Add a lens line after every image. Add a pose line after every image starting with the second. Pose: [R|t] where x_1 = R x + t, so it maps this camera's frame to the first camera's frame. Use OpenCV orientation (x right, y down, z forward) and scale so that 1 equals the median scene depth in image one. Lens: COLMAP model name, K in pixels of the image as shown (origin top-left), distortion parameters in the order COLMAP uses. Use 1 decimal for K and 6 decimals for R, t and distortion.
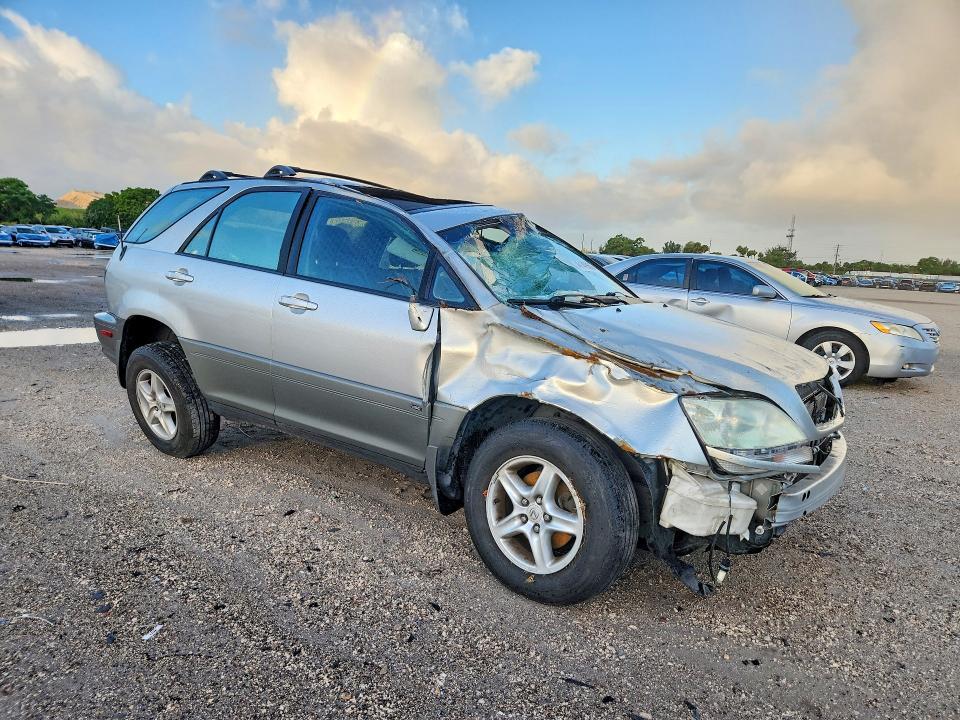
lens RADIAL K [[710.1, 0, 479.2], [0, 710.1, 356.7], [0, 0, 1]] dist [0.002085, -0.002315]
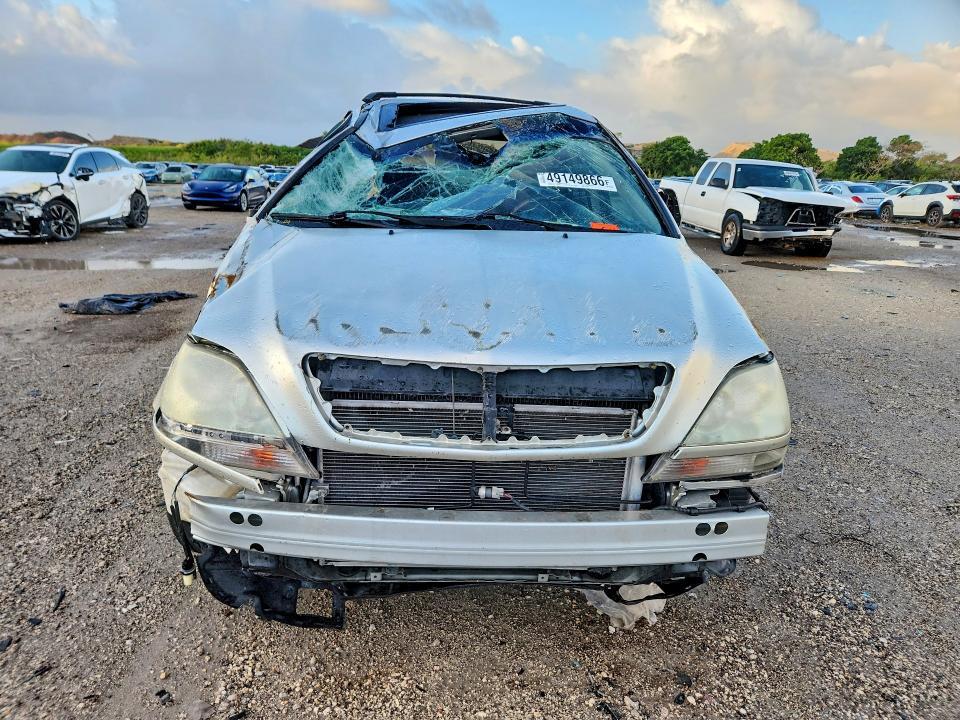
lens RADIAL K [[710.1, 0, 477.2], [0, 710.1, 355.9], [0, 0, 1]] dist [0.002085, -0.002315]
pose [[0.571734, 0.154127, -0.805832, 0.088539], [-0.102952, 0.987910, 0.115908, -0.003344], [0.813954, 0.016694, 0.580689, 0.065917]]
